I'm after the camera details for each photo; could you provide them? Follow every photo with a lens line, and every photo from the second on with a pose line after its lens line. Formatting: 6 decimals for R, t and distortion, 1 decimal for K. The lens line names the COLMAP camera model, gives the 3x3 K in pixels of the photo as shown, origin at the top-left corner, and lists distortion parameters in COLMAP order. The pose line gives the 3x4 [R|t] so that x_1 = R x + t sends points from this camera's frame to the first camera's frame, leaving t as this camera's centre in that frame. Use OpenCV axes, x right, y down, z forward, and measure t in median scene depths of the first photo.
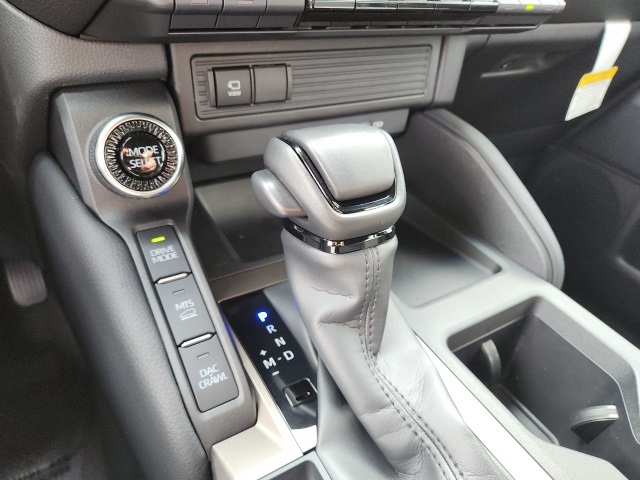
lens RADIAL K [[473.5, 0, 316.7], [0, 473.5, 253.7], [0, 0, 1]] dist [-0.002654, -0.005119]
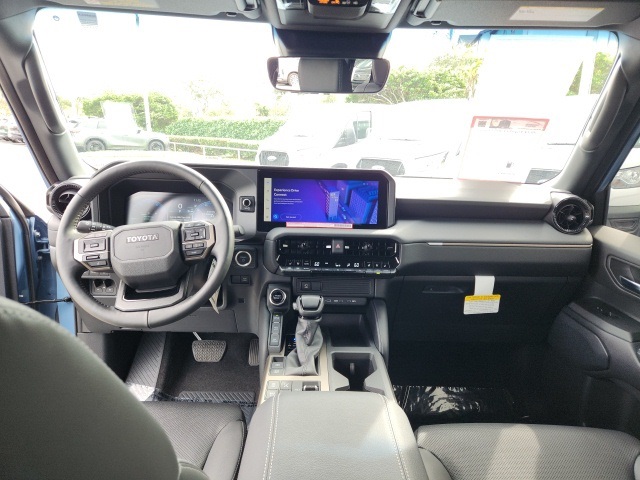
lens RADIAL K [[427.5, 0, 318.4], [0, 427.5, 240.4], [0, 0, 1]] dist [0.069535, -0.056435]
pose [[0.860244, 0.026503, -0.509193, 1.848130], [-0.251529, 0.890737, -0.378576, 0.698653], [0.443524, 0.453745, 0.772918, -2.075024]]
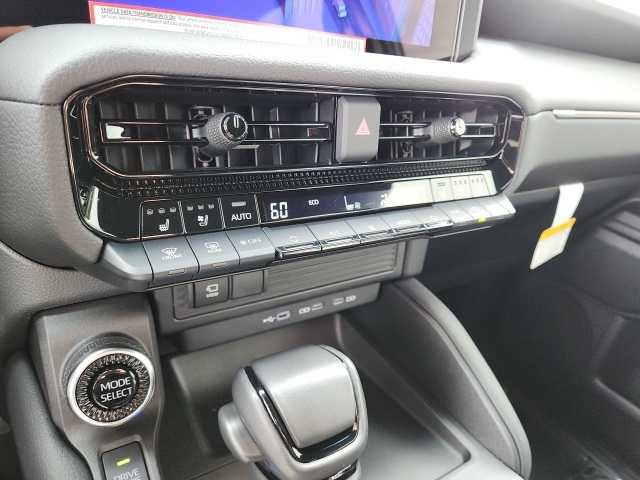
lens RADIAL K [[461.6, 0, 320.0], [0, 461.6, 240.0], [0, 0, 1]] dist [0.008697, -0.001720]
pose [[0.999531, 0.019714, 0.023449, 0.043341], [-0.015073, 0.982850, -0.183791, -0.275891], [-0.026670, 0.183351, 0.982686, -0.055274]]
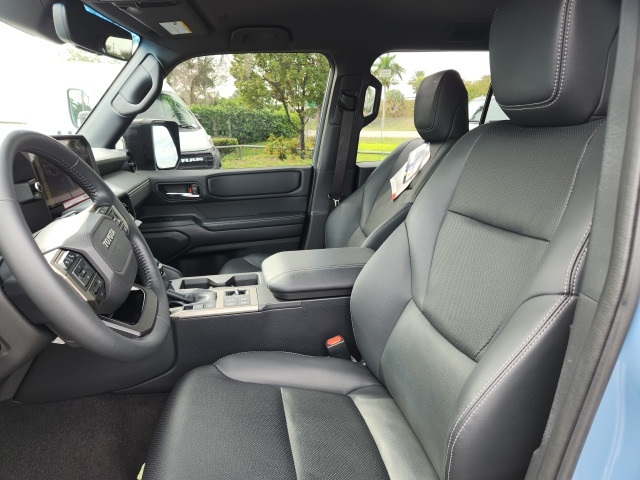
lens RADIAL K [[426.6, 0, 323.9], [0, 426.6, 240.7], [0, 0, 1]] dist [0.075152, -0.062513]
pose [[0.347901, -0.357844, 0.866552, -2.506783], [0.618902, 0.781934, 0.074426, 0.348125], [-0.704220, 0.510418, 0.493506, -2.108083]]
